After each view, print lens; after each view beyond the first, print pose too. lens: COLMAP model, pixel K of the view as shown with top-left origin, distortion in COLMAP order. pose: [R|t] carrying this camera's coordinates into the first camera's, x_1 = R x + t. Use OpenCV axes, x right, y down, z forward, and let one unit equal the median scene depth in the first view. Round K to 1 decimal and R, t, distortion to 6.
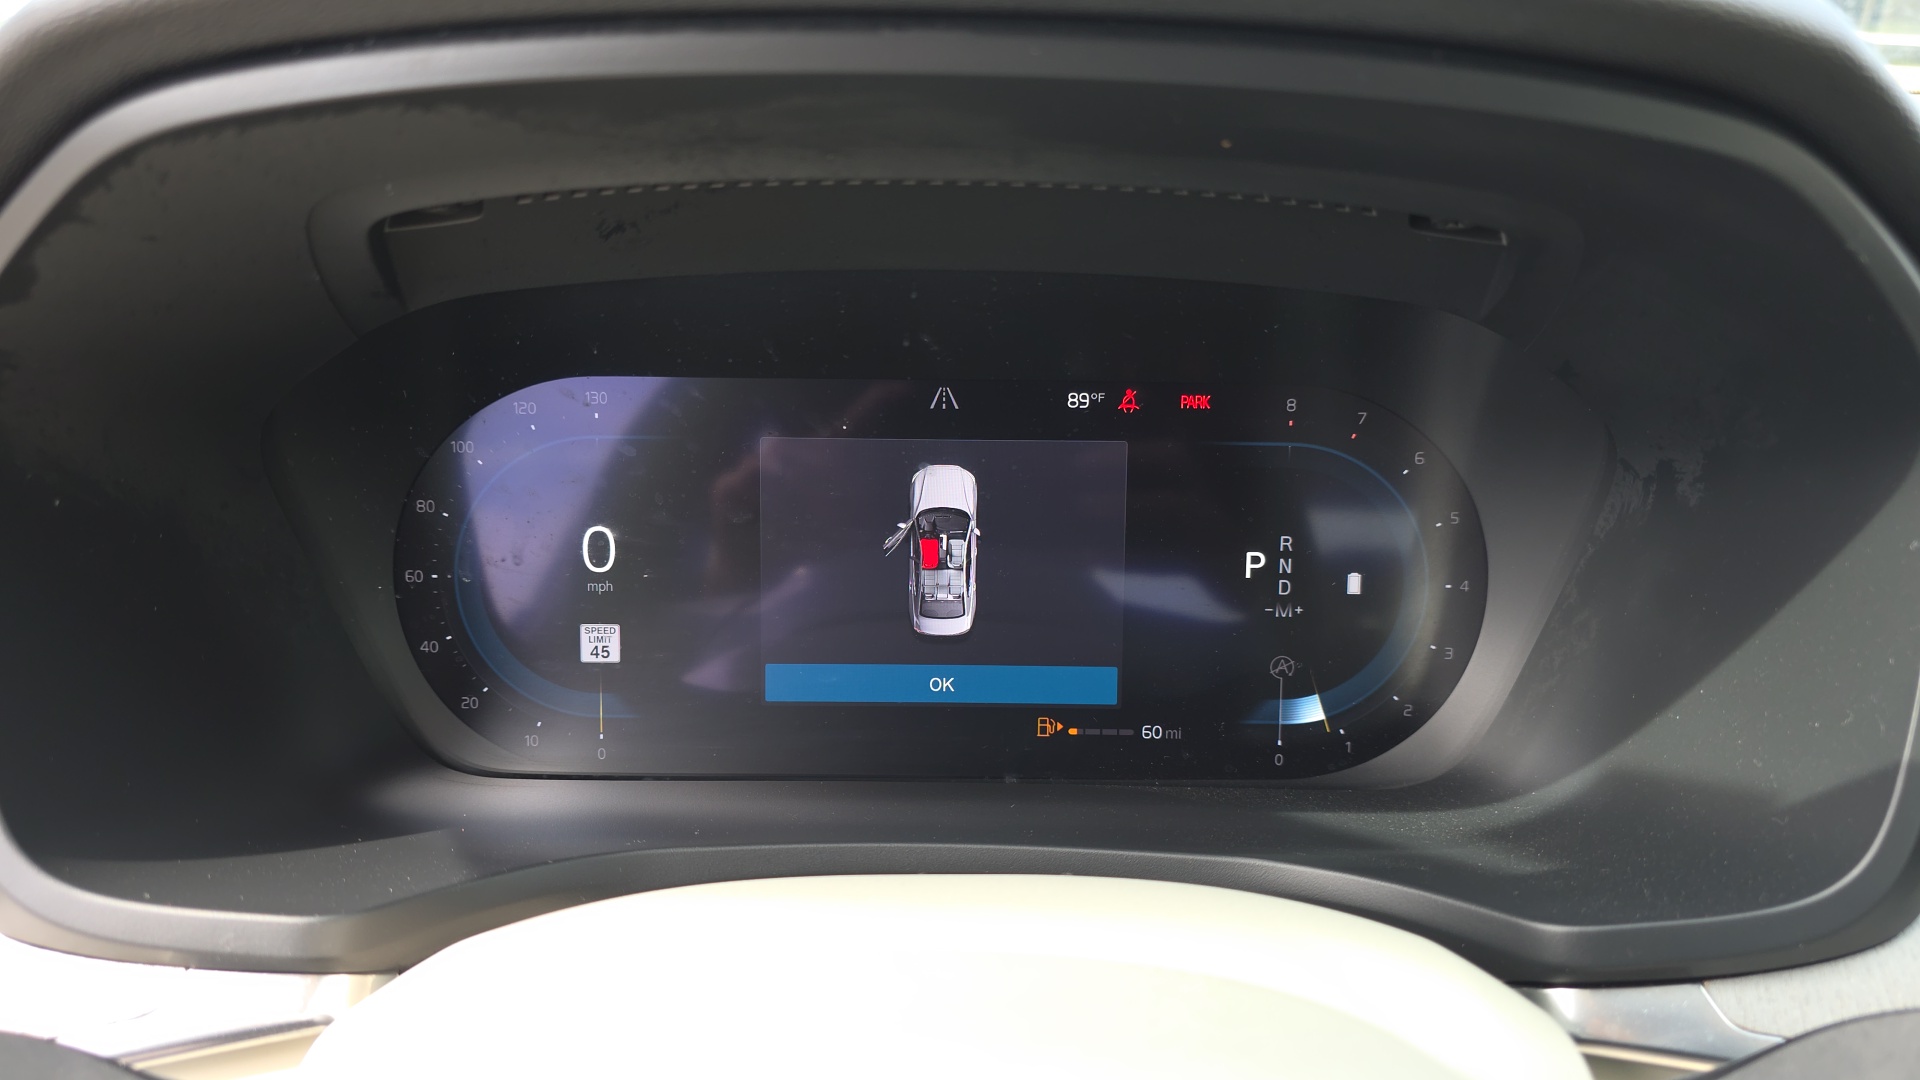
lens RADIAL K [[1297.3, 0, 933.8], [0, 1297.3, 553.4], [0, 0, 1]] dist [0.061857, -0.058575]
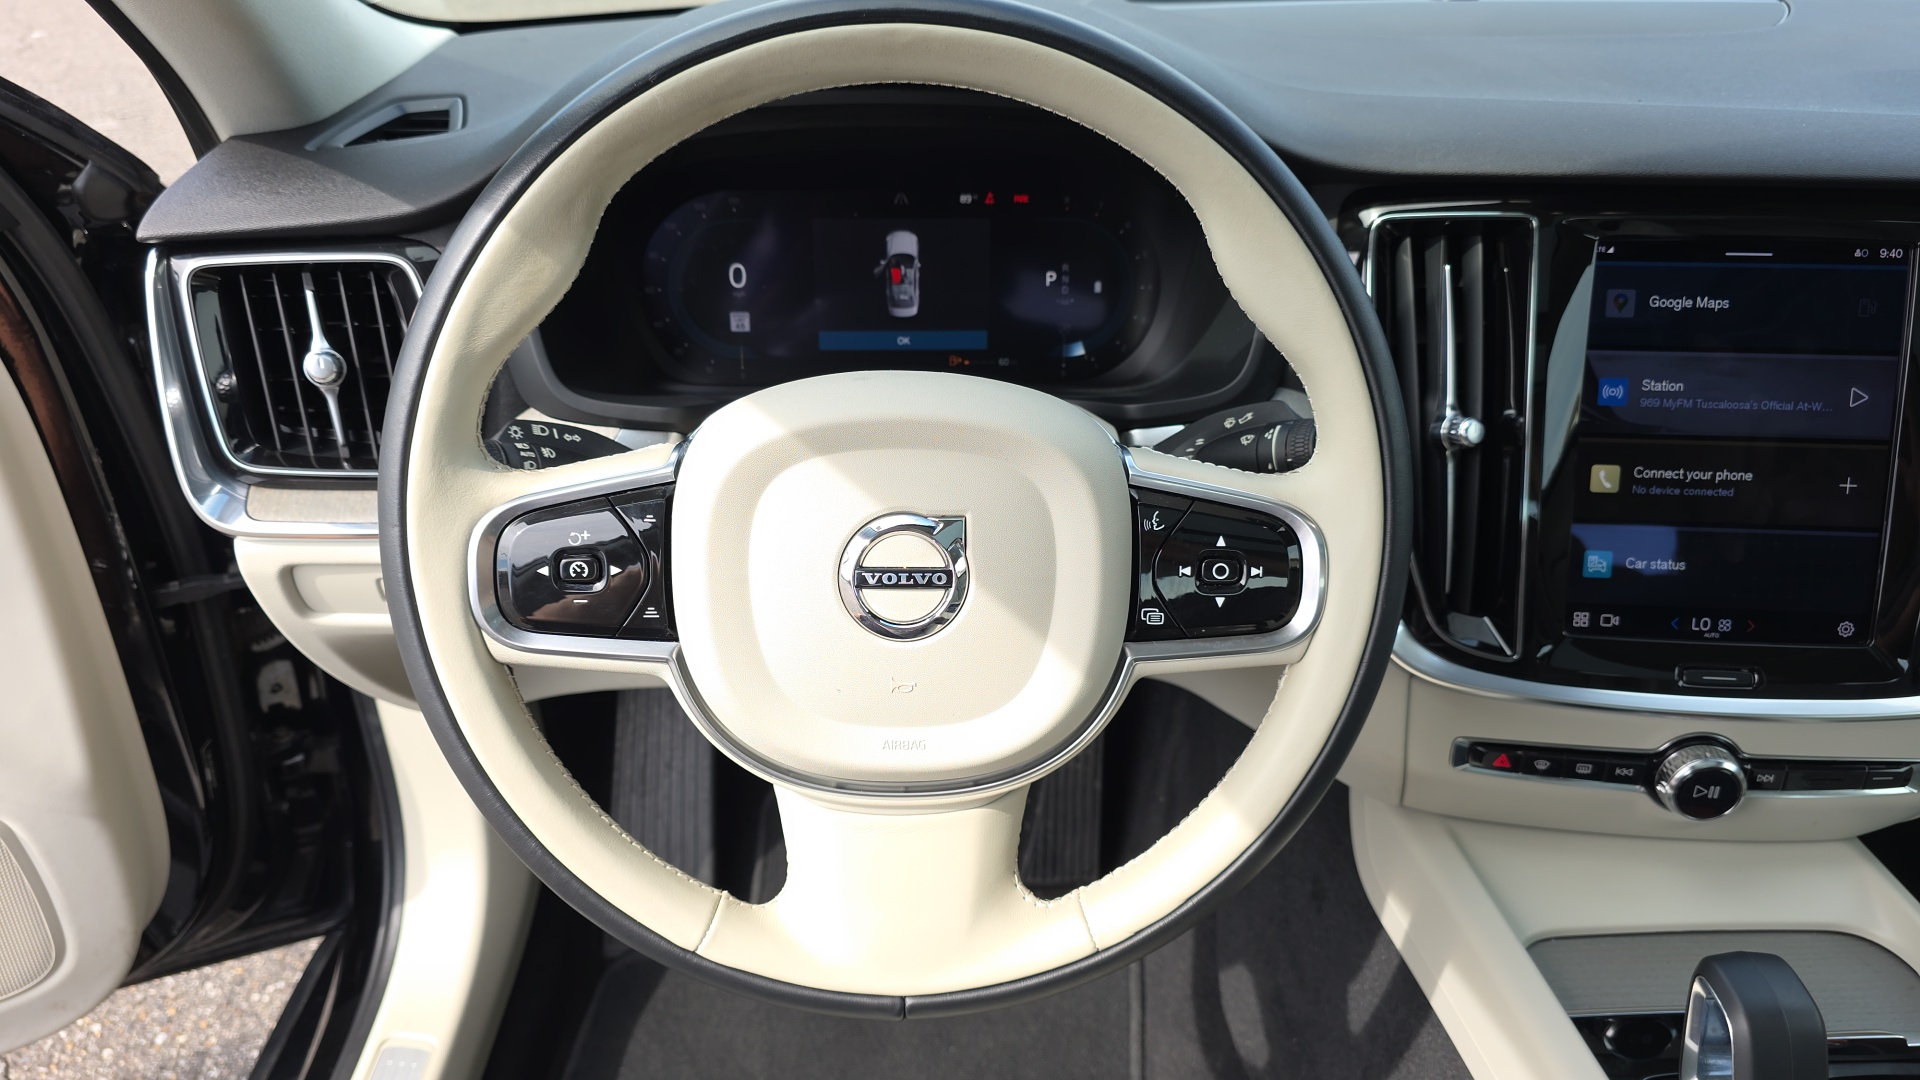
lens RADIAL K [[1297.3, 0, 953.1], [0, 1297.3, 544.7], [0, 0, 1]] dist [0.061857, -0.058575]
pose [[0.999618, -0.019049, 0.020047, 0.038320], [0.015598, 0.986983, 0.160063, 0.093755], [-0.022835, -0.159689, 0.986903, -1.139478]]
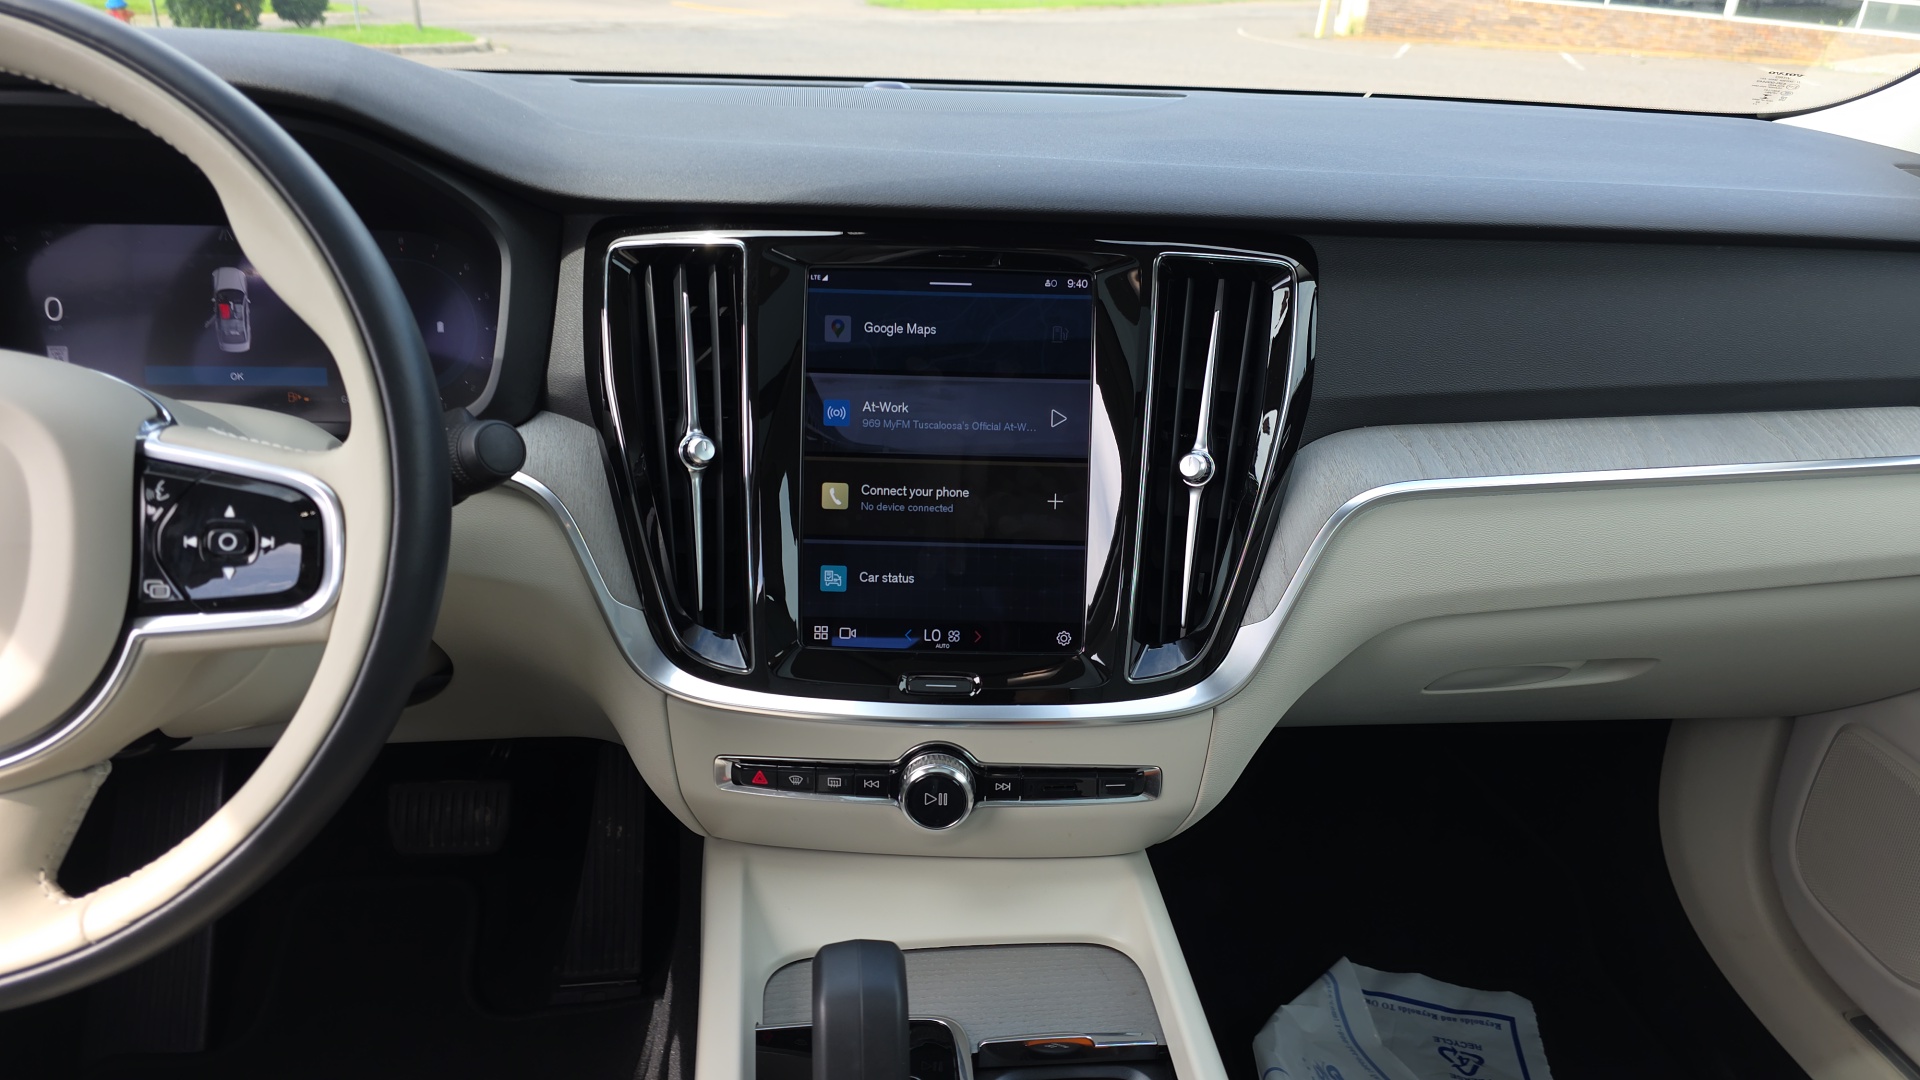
lens RADIAL K [[1297.3, 0, 975.2], [0, 1297.3, 557.0], [0, 0, 1]] dist [0.061857, -0.058575]
pose [[0.994297, -0.017505, 0.105199, 0.959862], [0.012273, 0.998665, 0.050177, 0.300904], [-0.105937, -0.048600, 0.993185, -1.231034]]
